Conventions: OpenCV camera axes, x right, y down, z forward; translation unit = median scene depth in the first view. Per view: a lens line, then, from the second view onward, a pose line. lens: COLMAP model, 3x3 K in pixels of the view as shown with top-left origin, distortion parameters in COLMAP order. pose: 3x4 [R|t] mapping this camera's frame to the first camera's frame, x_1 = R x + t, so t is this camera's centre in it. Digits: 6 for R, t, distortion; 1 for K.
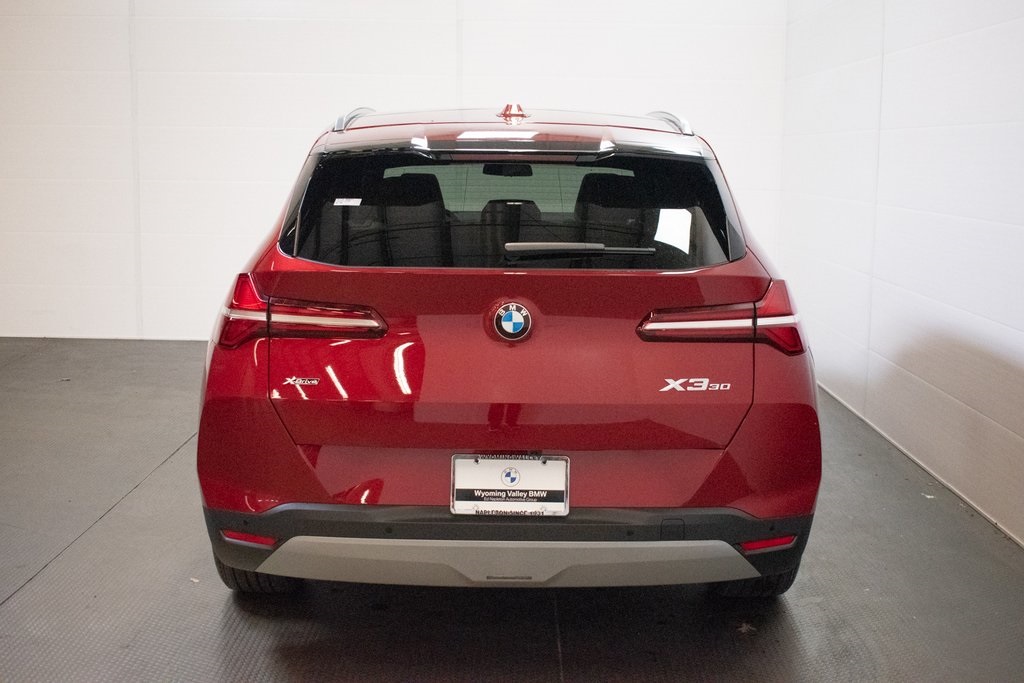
lens RADIAL K [[1231.4, 0, 511.4], [0, 1231.4, 342.6], [0, 0, 1]] dist [0.016644, 0.000000]
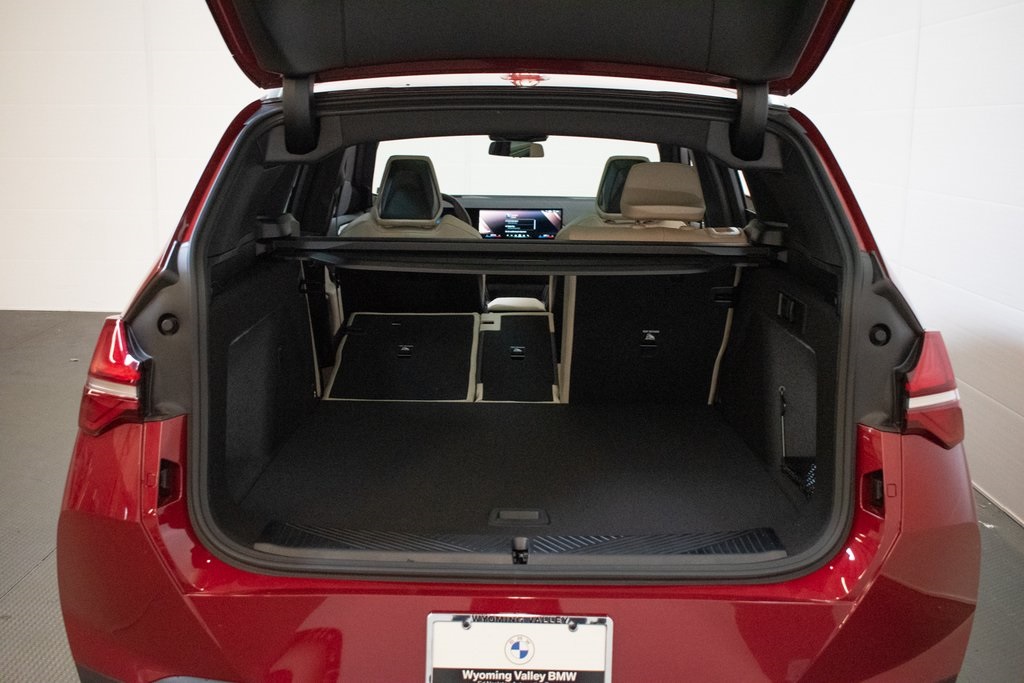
lens RADIAL K [[990.9, 0, 512.5], [0, 990.9, 339.8], [0, 0, 1]] dist [-0.016606, 0.000000]
pose [[0.999973, 0.005553, -0.004886, -0.002651], [-0.005271, 0.998417, 0.056001, -0.079030], [0.005189, -0.055974, 0.998419, 0.499522]]
